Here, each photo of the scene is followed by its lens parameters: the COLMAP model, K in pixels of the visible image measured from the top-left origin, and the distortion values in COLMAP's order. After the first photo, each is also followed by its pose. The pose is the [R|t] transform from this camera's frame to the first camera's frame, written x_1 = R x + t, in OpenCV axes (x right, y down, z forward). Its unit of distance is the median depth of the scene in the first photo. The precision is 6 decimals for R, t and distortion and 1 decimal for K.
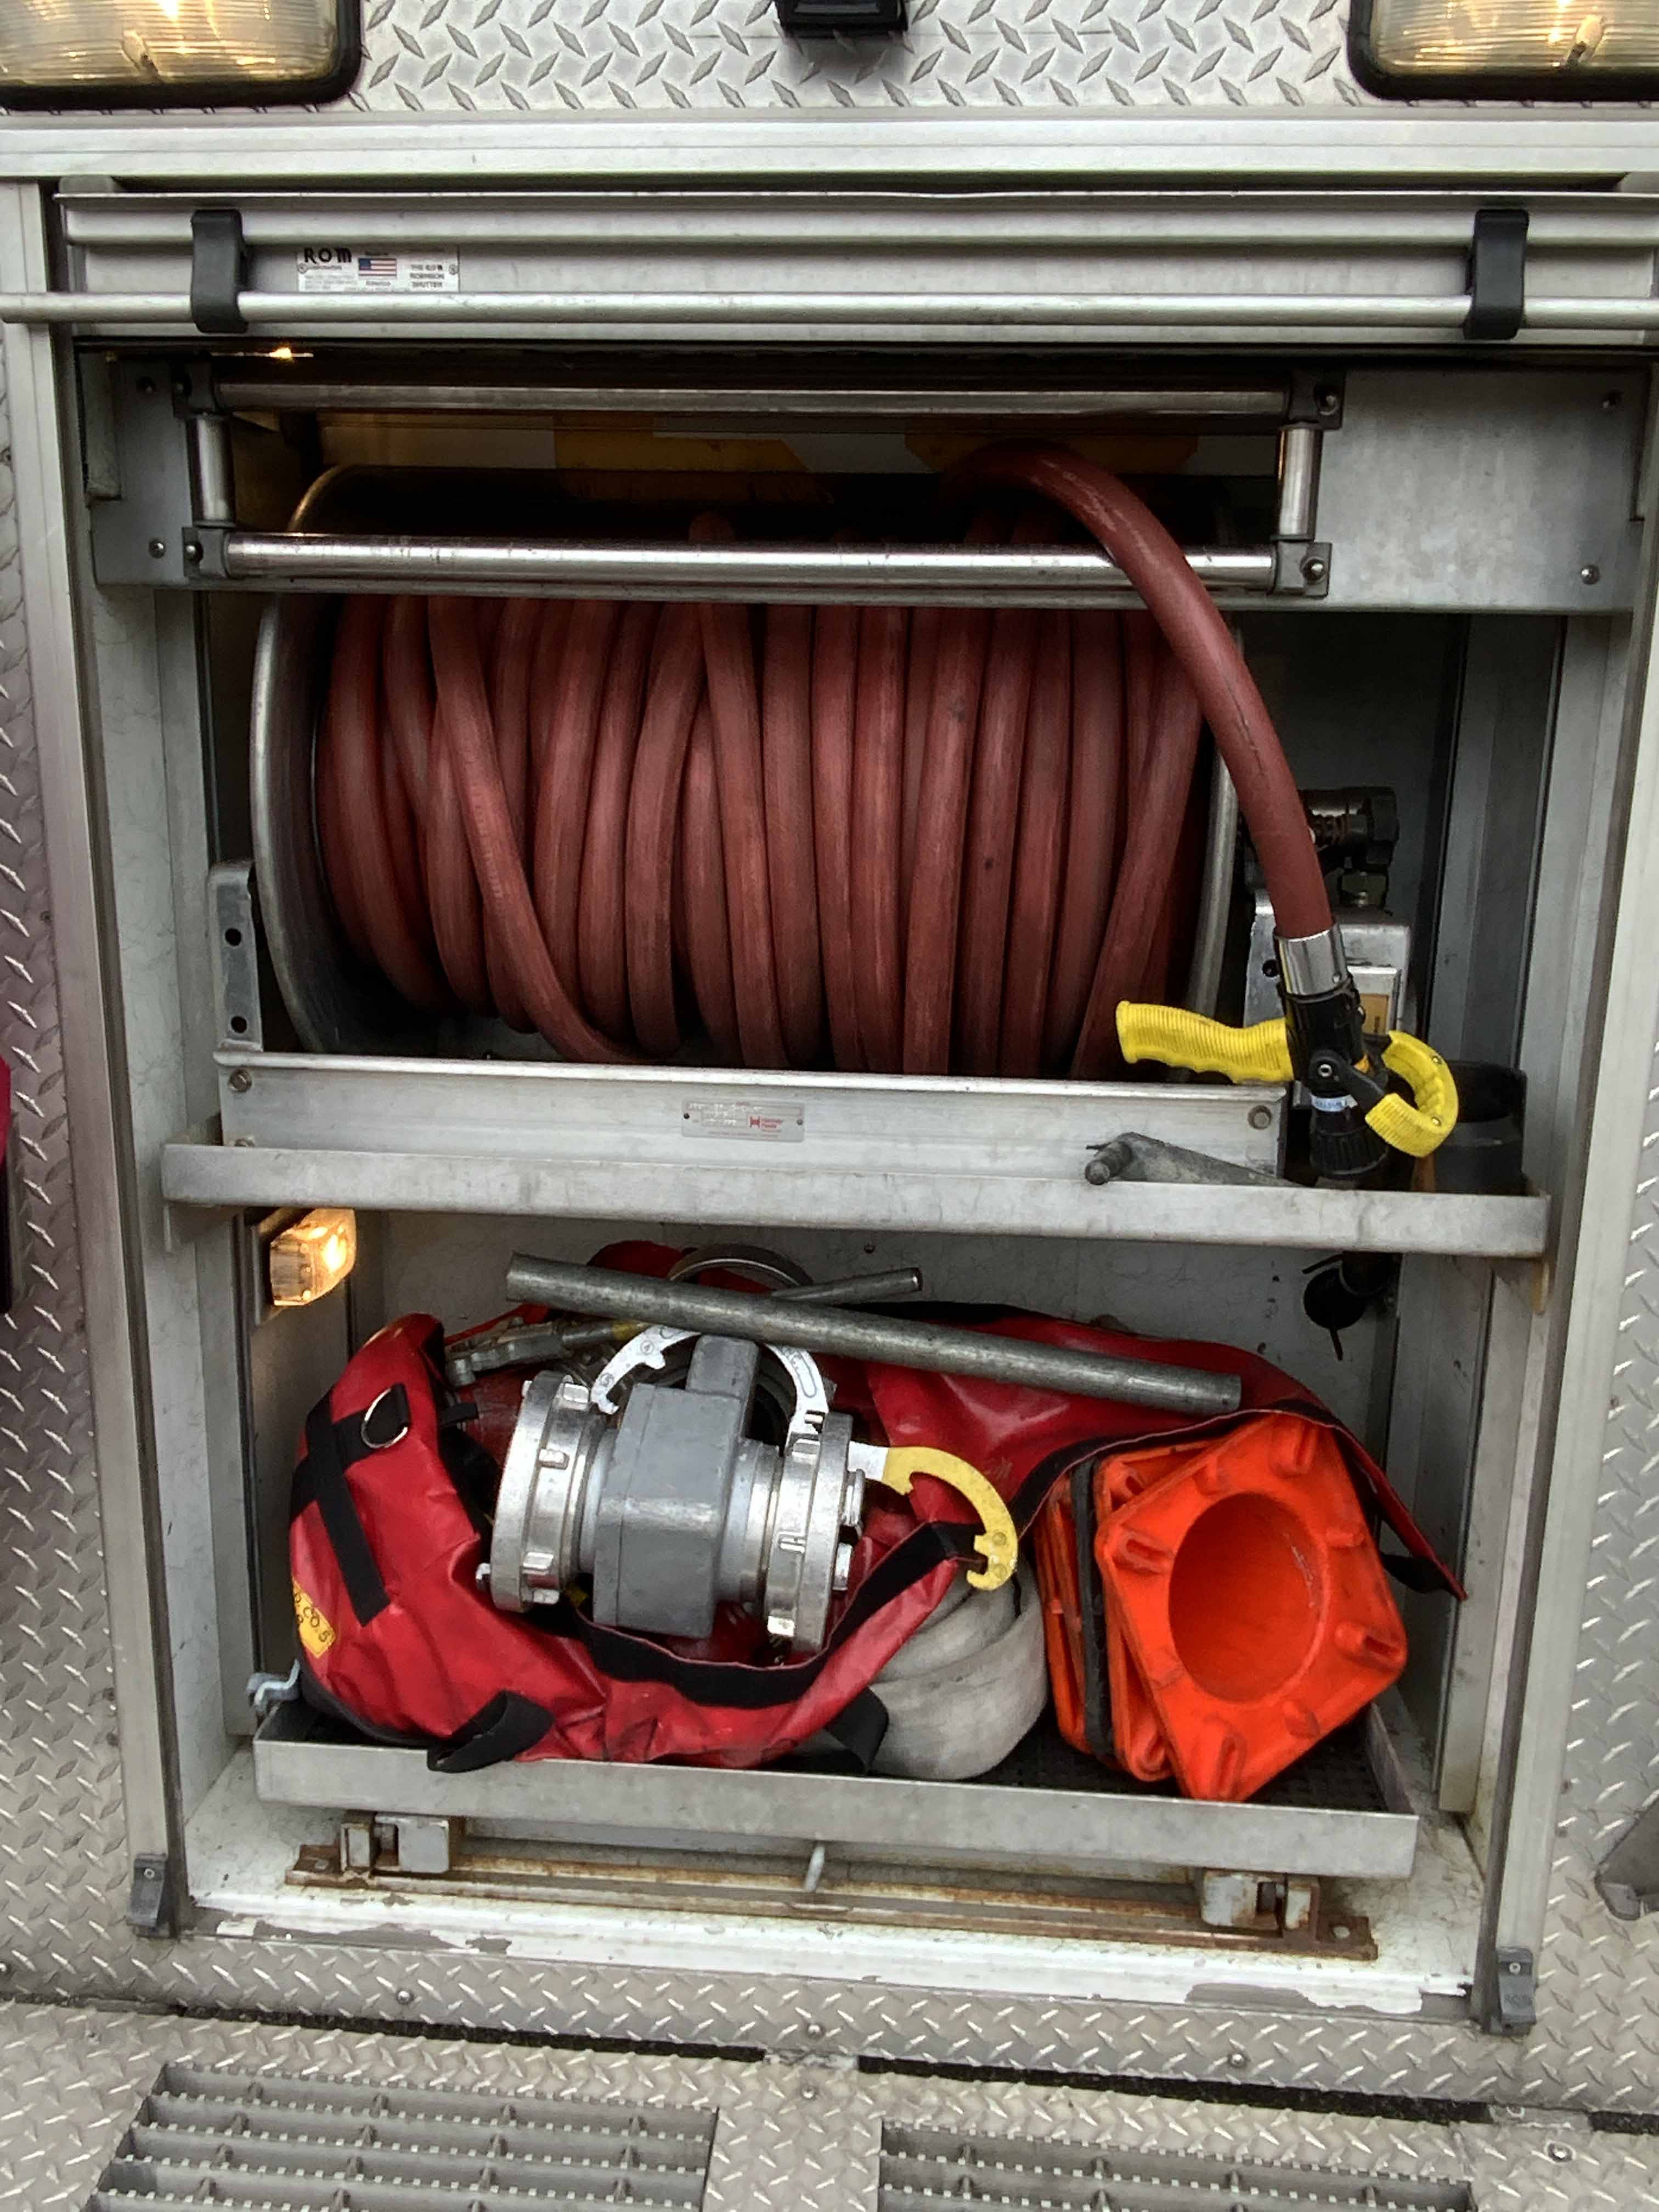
lens RADIAL K [[1693.7, 0, 829.5], [0, 1693.7, 1106.0], [0, 0, 1]] dist [0.075935, -0.122969]
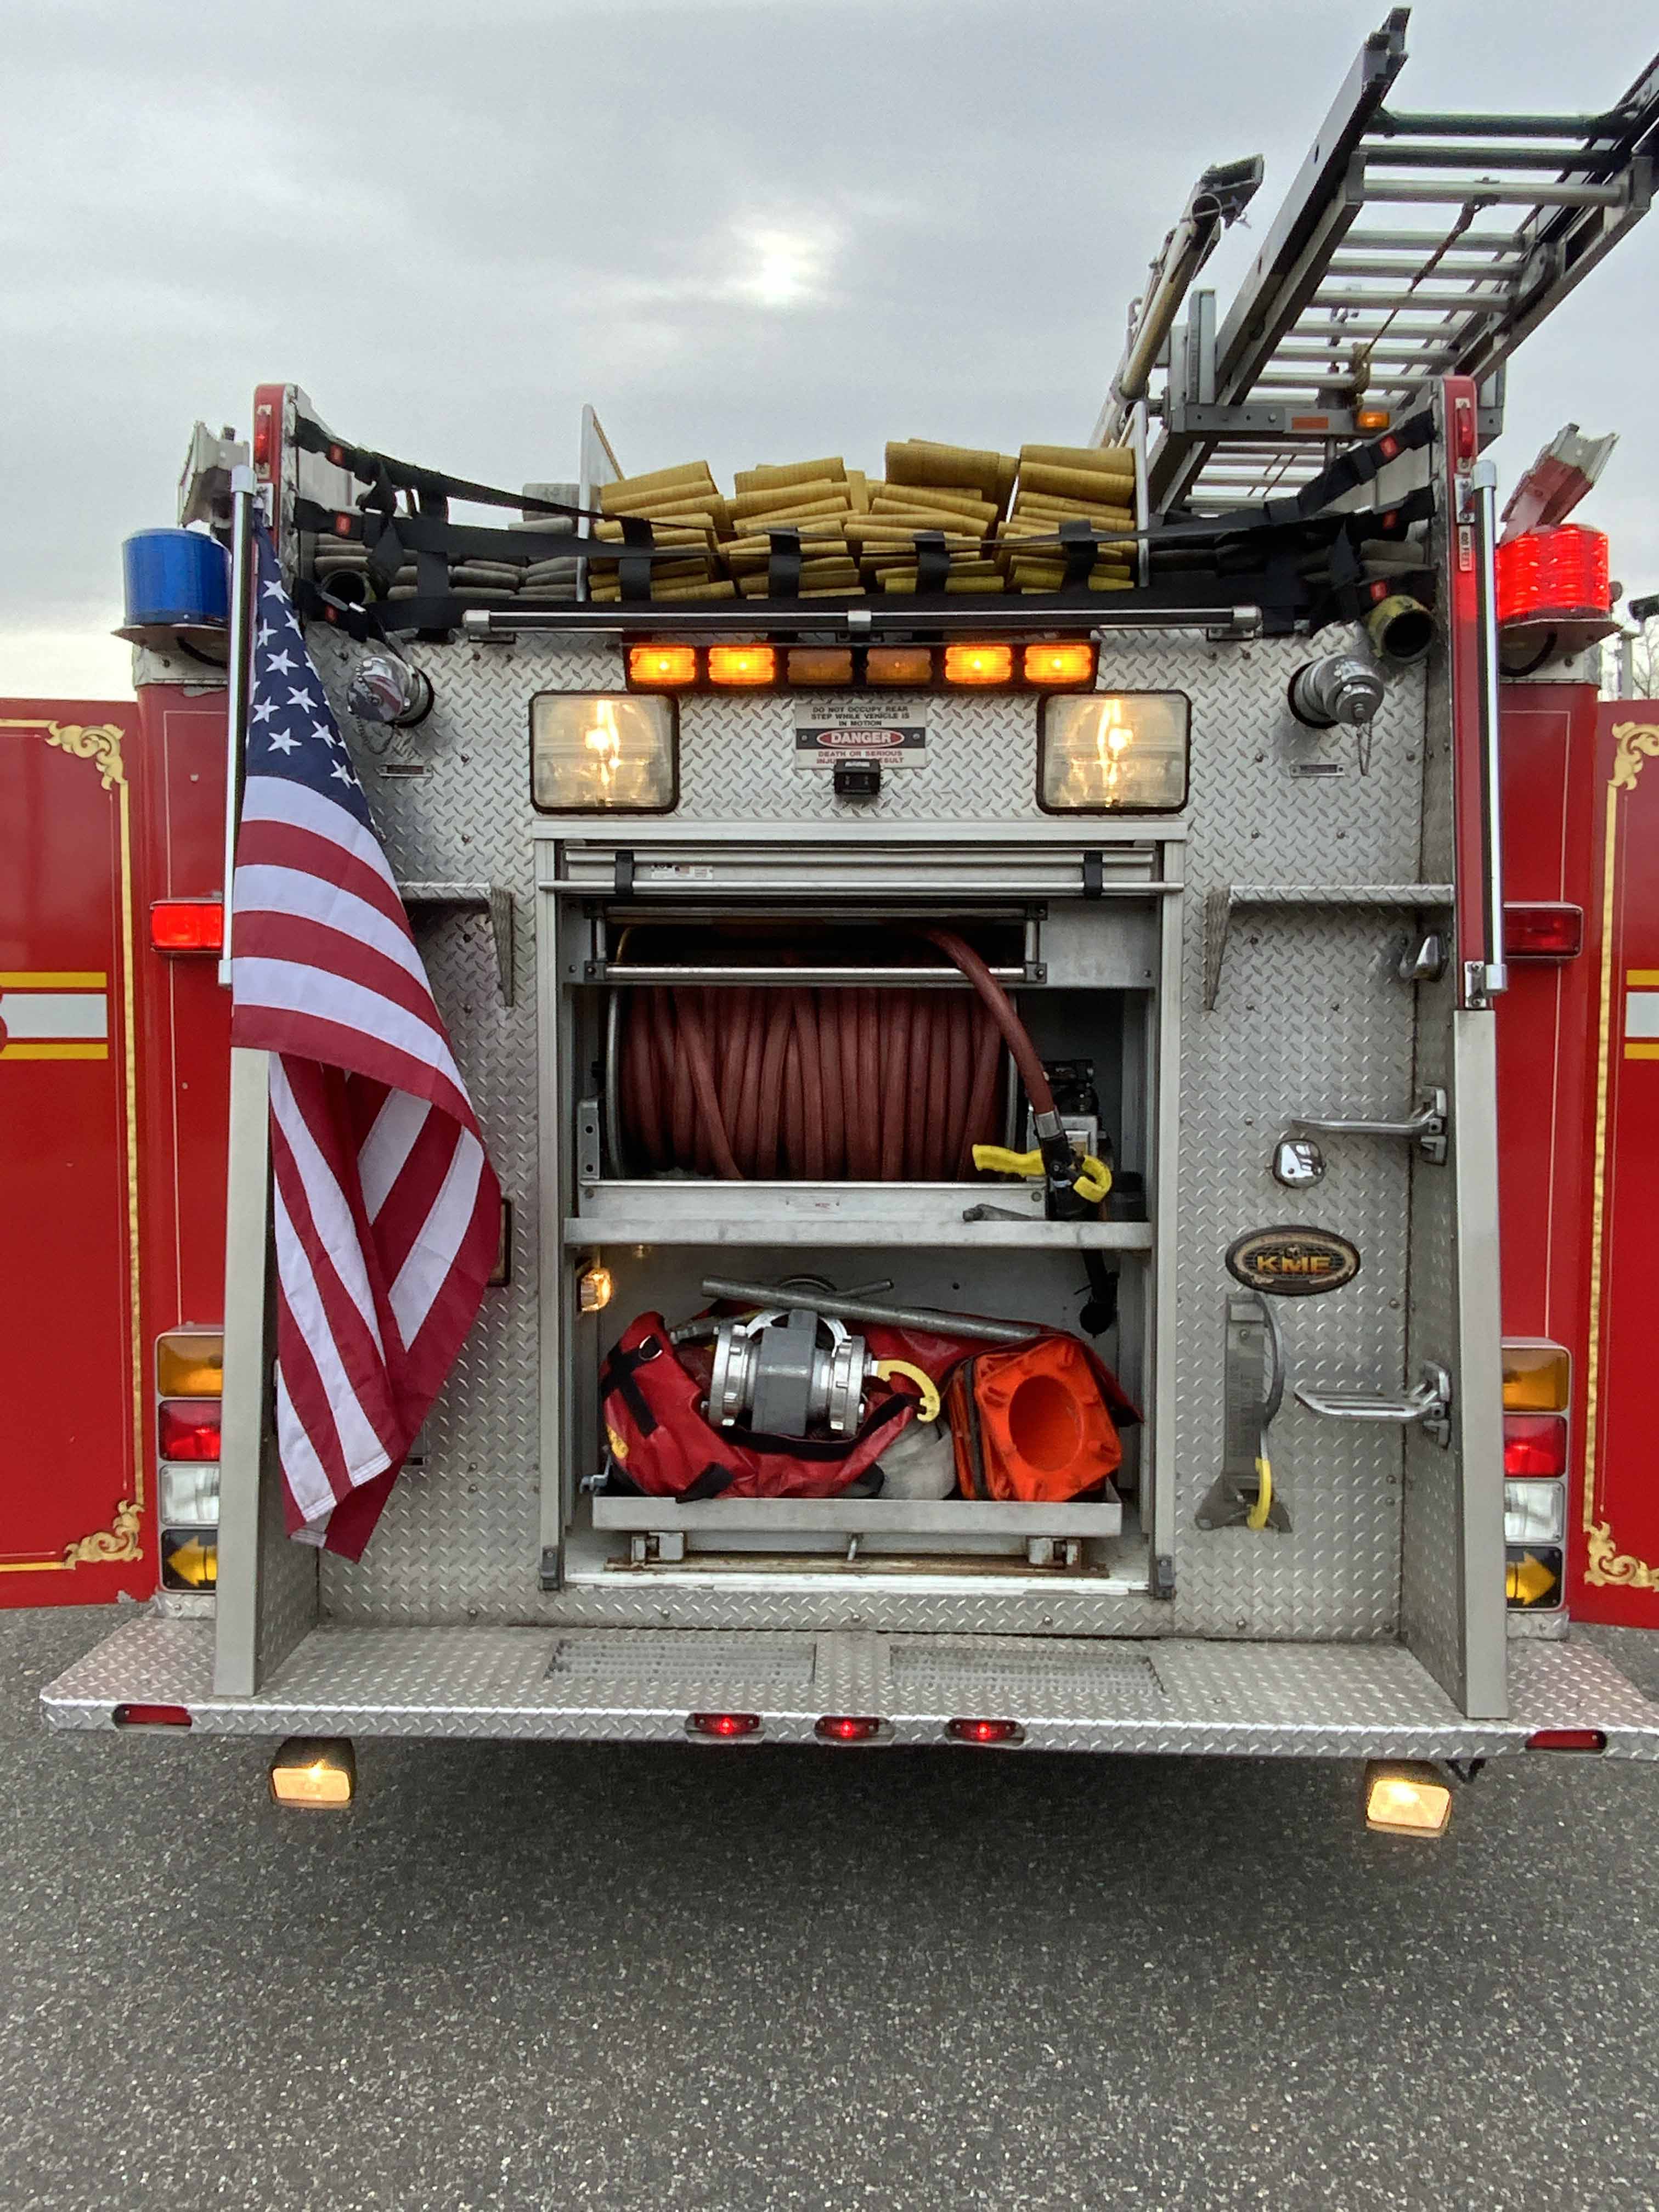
lens RADIAL K [[1487.9, 0, 829.5], [0, 1487.9, 1106.0], [0, 0, 1]] dist [0.000442, -0.000112]
pose [[0.998152, -0.018252, 0.057961, -0.143028], [0.027960, 0.984807, -0.171388, 0.222500], [-0.053952, 0.172692, 0.983497, -0.994280]]
